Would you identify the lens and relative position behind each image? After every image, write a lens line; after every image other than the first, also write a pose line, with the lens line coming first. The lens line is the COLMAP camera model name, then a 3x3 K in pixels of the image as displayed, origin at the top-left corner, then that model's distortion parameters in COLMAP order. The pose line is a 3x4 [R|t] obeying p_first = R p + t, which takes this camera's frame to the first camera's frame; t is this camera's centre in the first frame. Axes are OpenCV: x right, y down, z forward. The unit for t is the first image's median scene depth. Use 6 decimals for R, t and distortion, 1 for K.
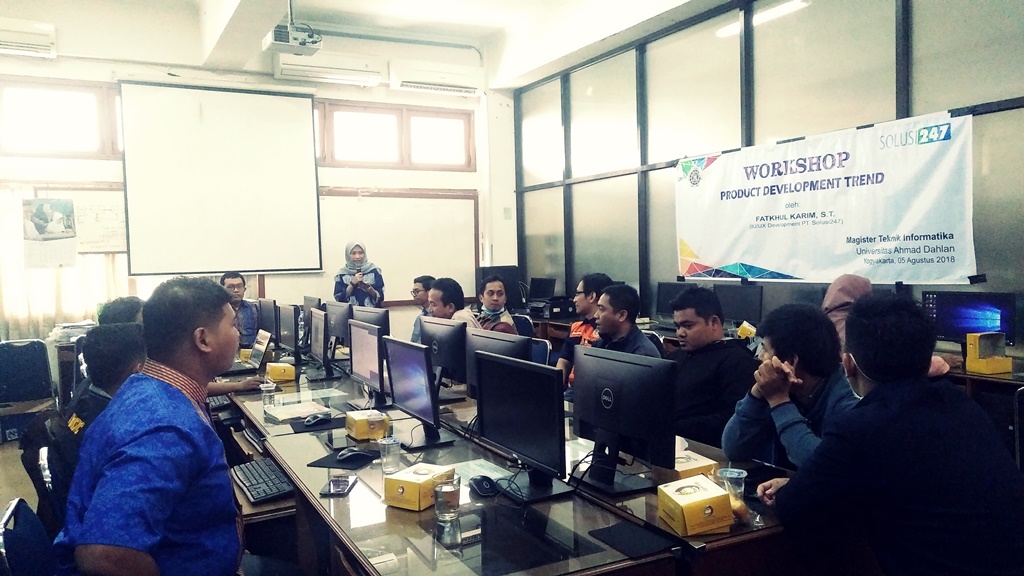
lens RADIAL K [[753.6, 0, 512.0], [0, 753.6, 288.0], [0, 0, 1]] dist [0.000894, -0.005147]
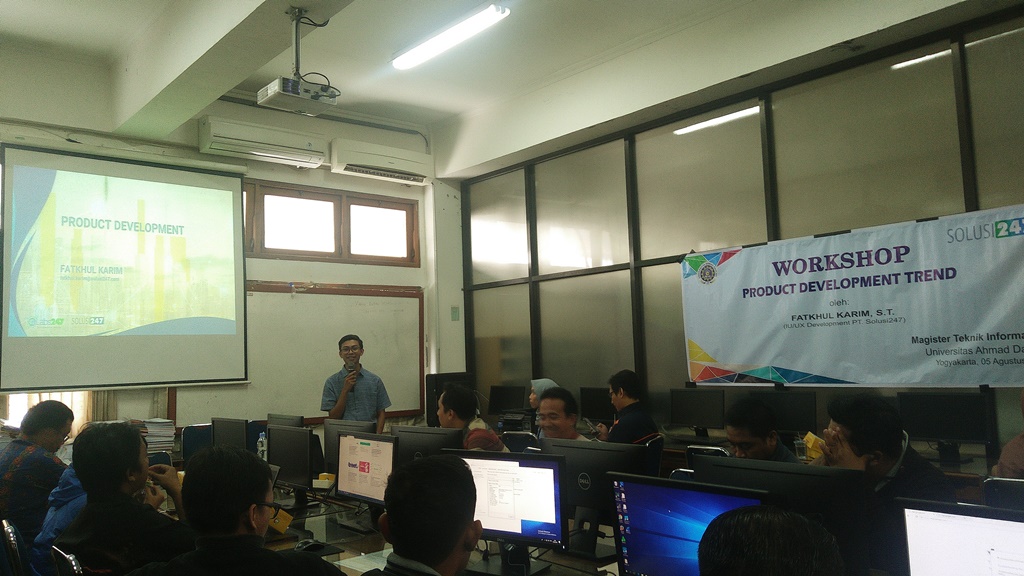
lens RADIAL K [[753.6, 0, 512.0], [0, 753.6, 288.0], [0, 0, 1]] dist [0.000894, -0.005147]
pose [[0.977645, 0.011384, 0.209955, -0.194060], [0.017973, 0.990354, -0.137391, -0.007453], [-0.209493, 0.138093, 0.968010, 0.170200]]
